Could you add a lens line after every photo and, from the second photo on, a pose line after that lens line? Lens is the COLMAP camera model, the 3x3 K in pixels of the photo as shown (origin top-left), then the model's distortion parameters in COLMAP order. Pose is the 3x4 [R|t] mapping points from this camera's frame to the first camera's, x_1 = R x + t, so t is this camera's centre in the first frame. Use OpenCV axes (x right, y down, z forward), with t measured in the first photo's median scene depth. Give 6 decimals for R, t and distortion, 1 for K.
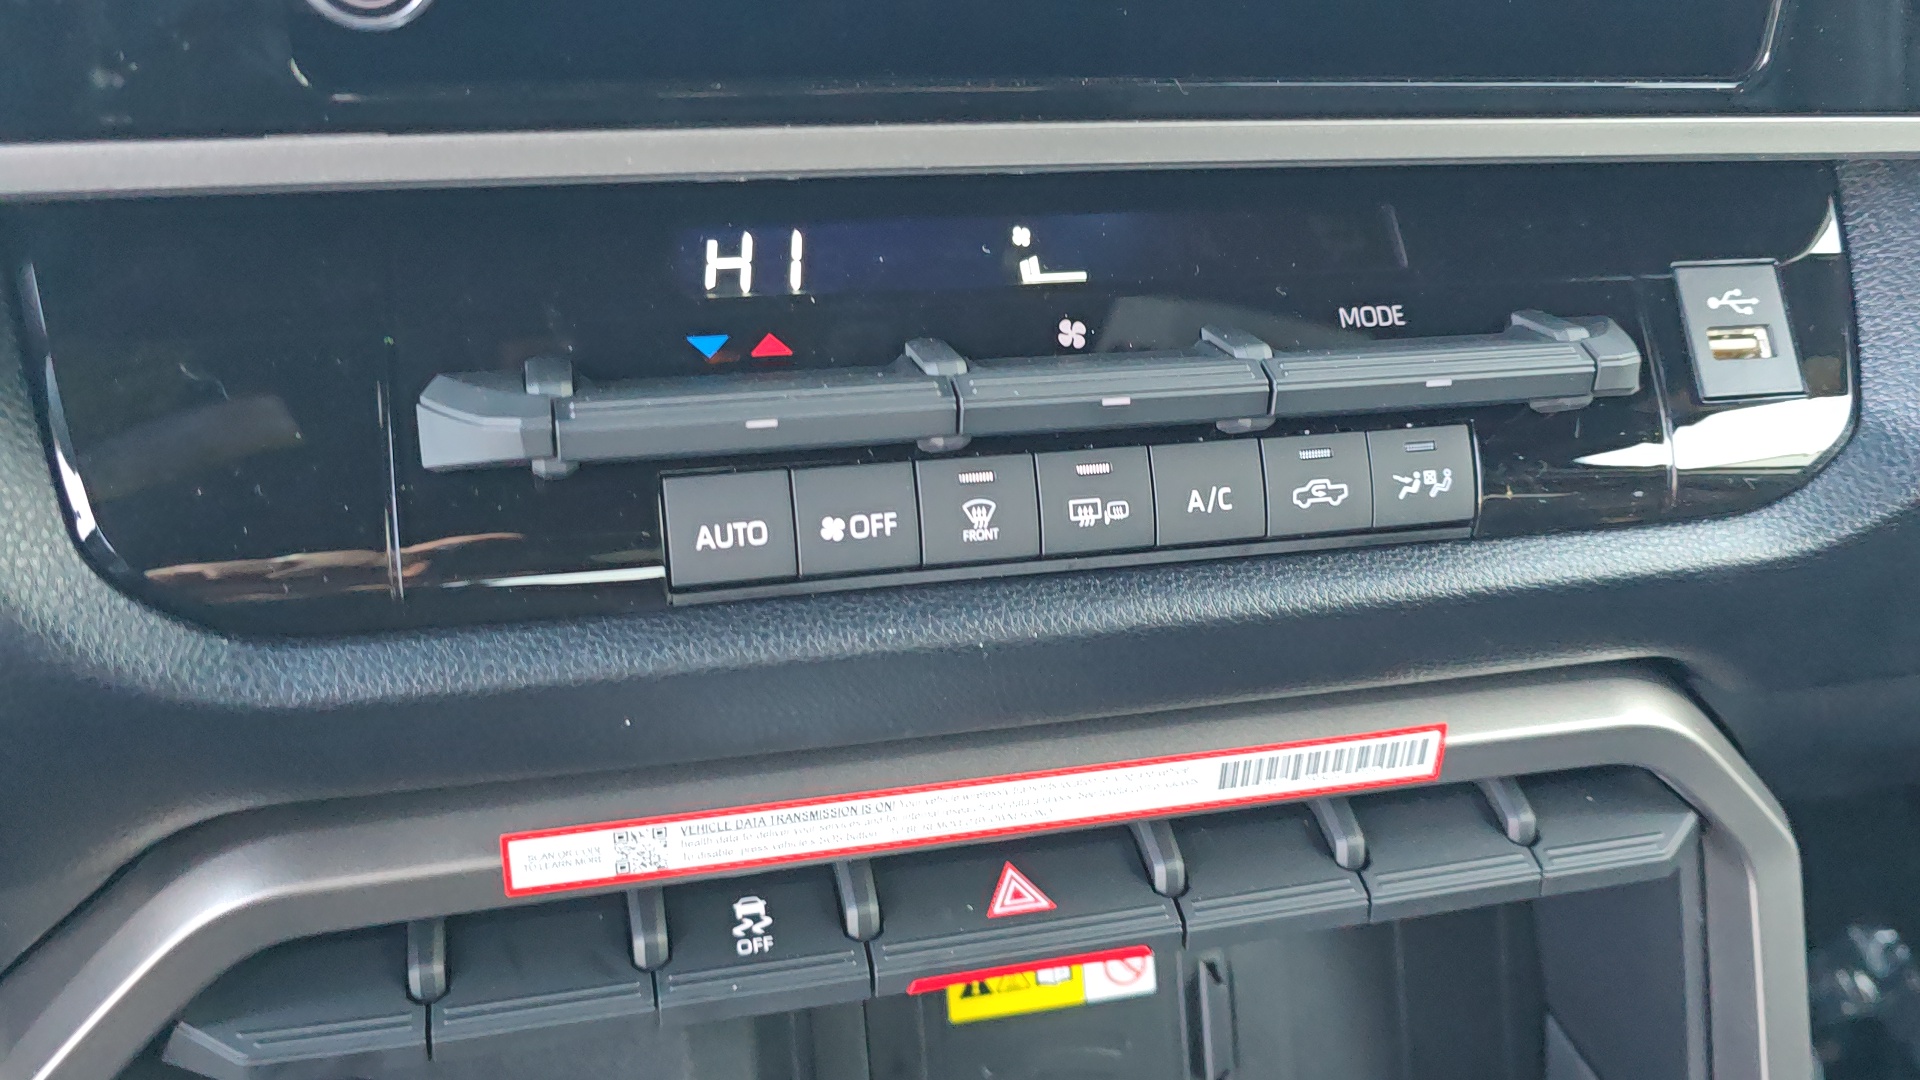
lens RADIAL K [[1584.0, 0, 956.6], [0, 1584.0, 544.3], [0, 0, 1]] dist [0.001283, 0.001402]
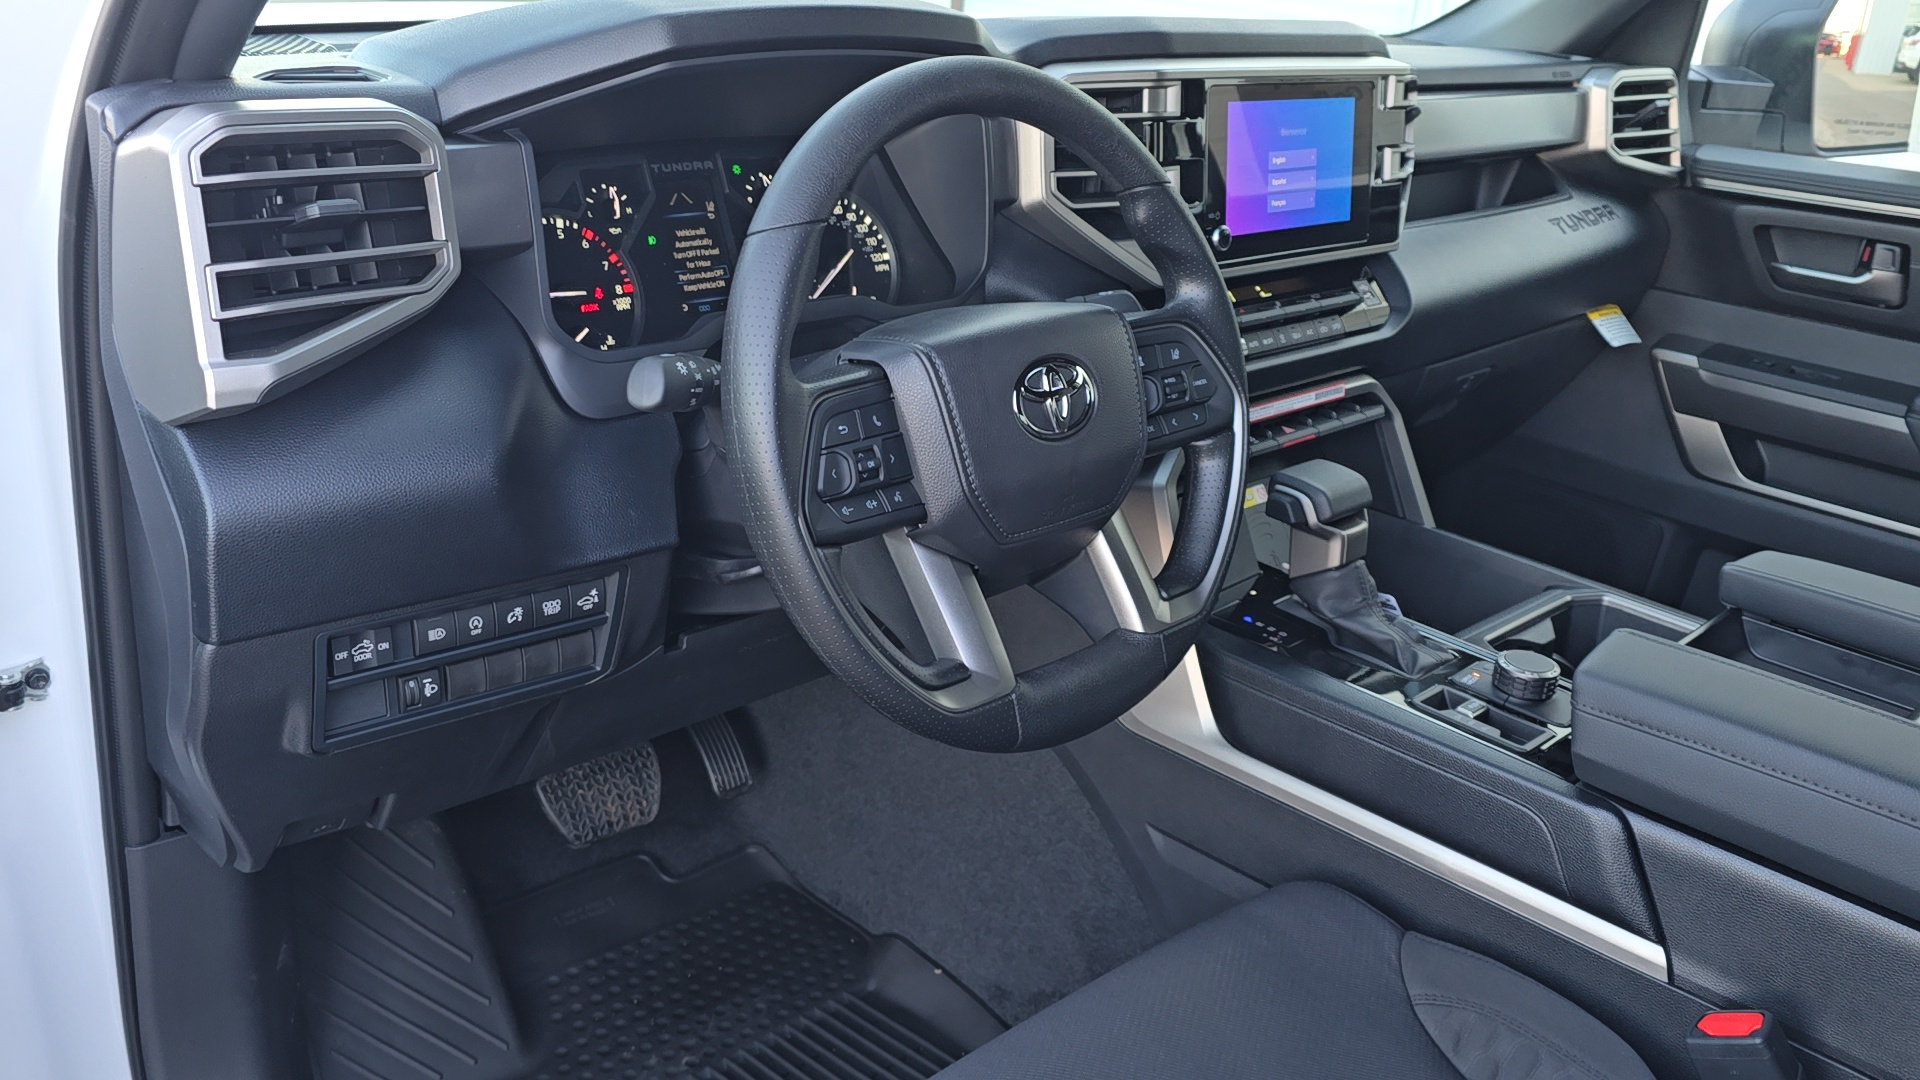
lens RADIAL K [[1580.9, 0, 965.0], [0, 1580.9, 540.0], [0, 0, 1]] dist [-0.001789, 0.010399]
pose [[0.850940, -0.192523, 0.488708, -3.308260], [0.275304, 0.955844, -0.102813, 0.807992], [-0.447335, 0.222031, 0.866368, -2.663476]]
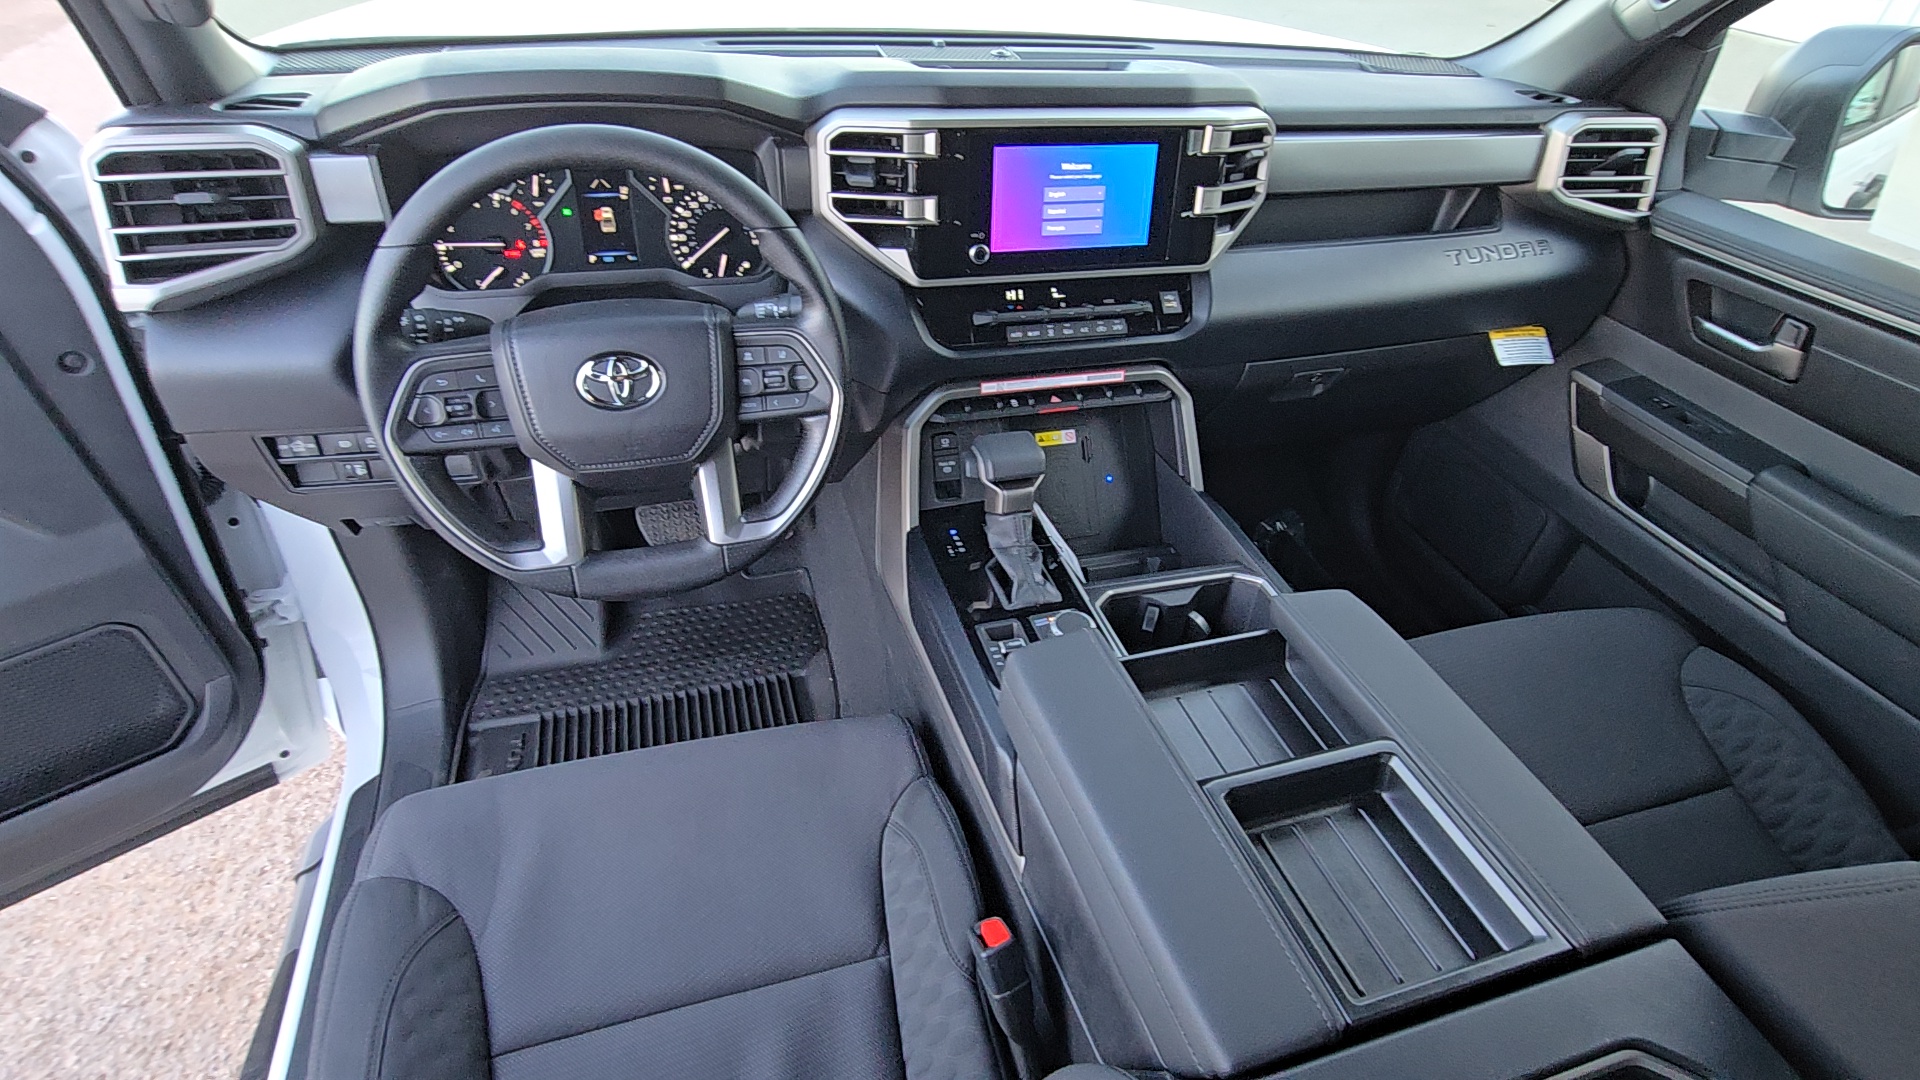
lens RADIAL K [[958.5, 0, 965.6], [0, 958.5, 540.9], [0, 0, 1]] dist [0.001809, -0.000817]
pose [[0.996804, -0.044048, 0.066646, -0.632407], [0.040426, 0.997681, 0.054755, 0.603846], [-0.068903, -0.051886, 0.996273, -2.949258]]
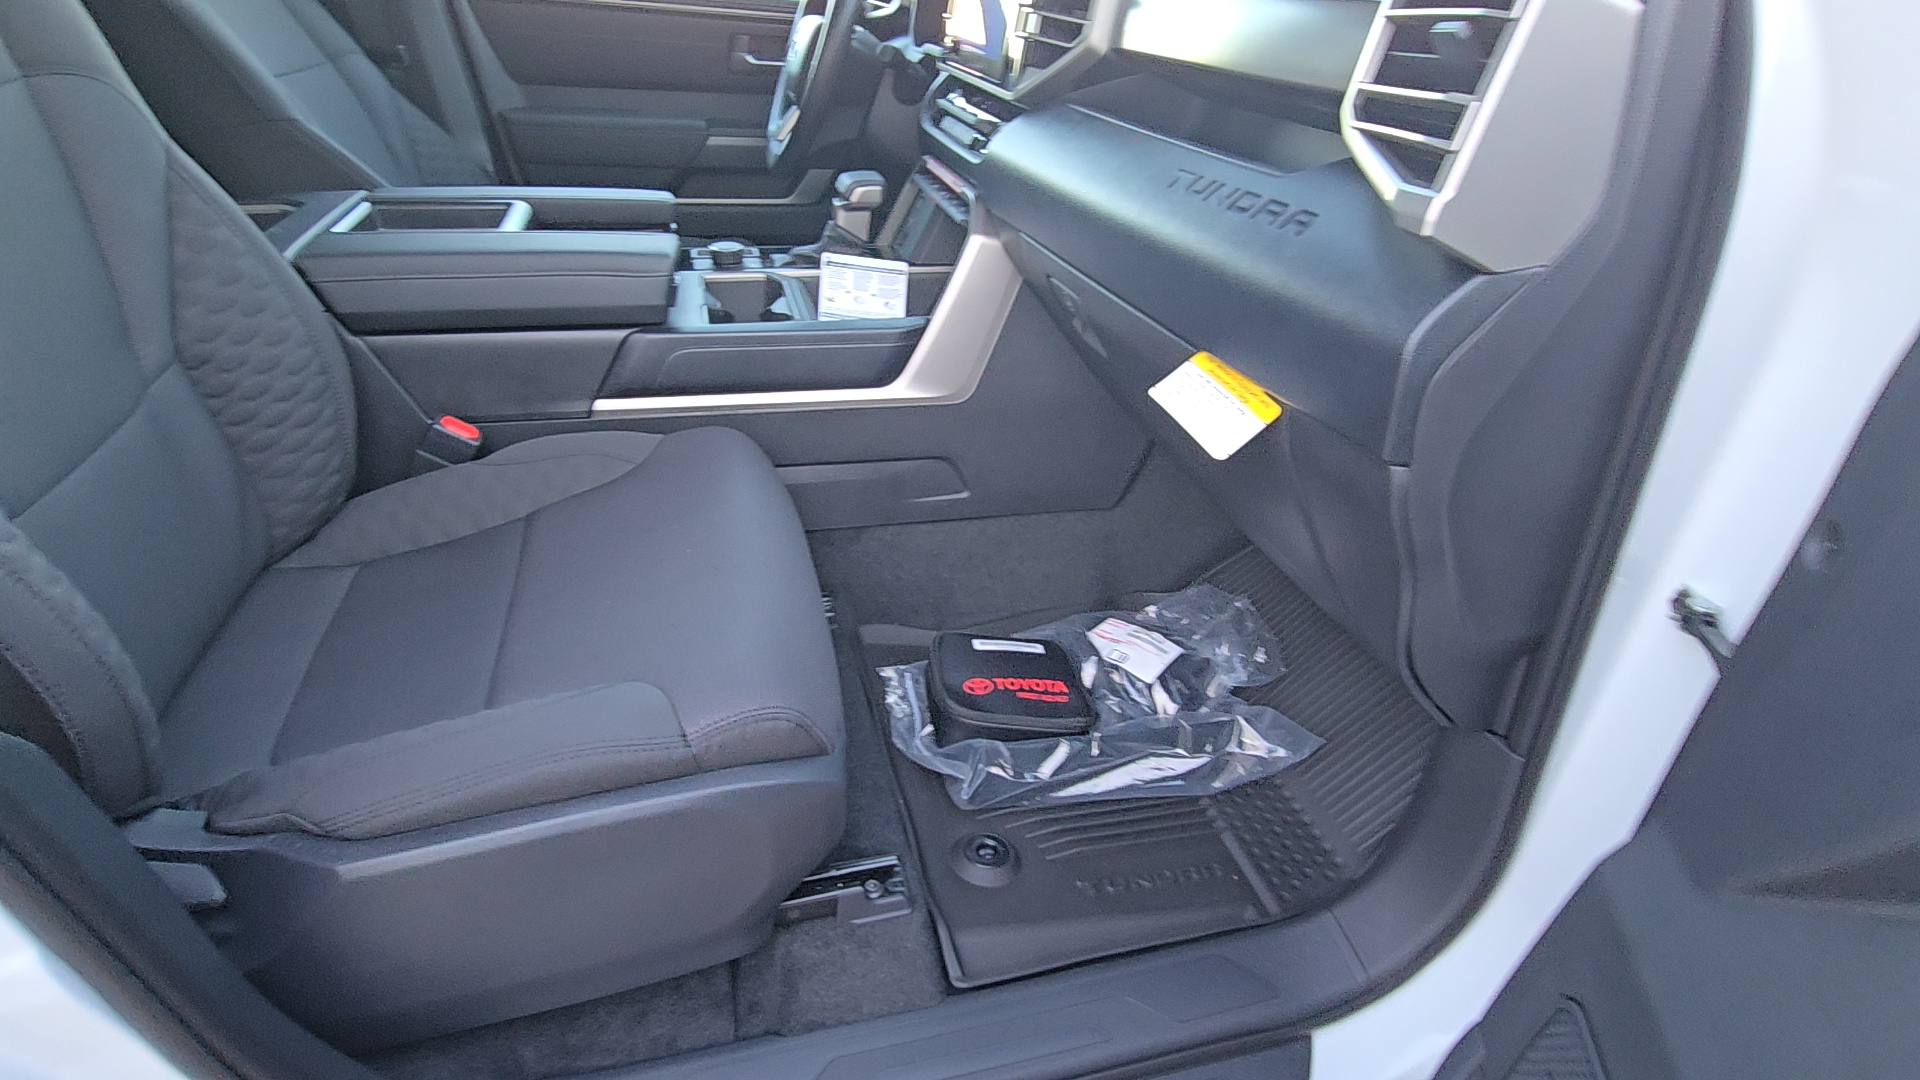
lens RADIAL K [[951.5, 0, 968.5], [0, 951.5, 577.0], [0, 0, 1]] dist [0.001720, -0.000458]
pose [[0.033926, 0.485844, -0.873387, 5.043236], [-0.602401, 0.707245, 0.370024, -0.214933], [0.797472, 0.513576, 0.316667, 0.641659]]
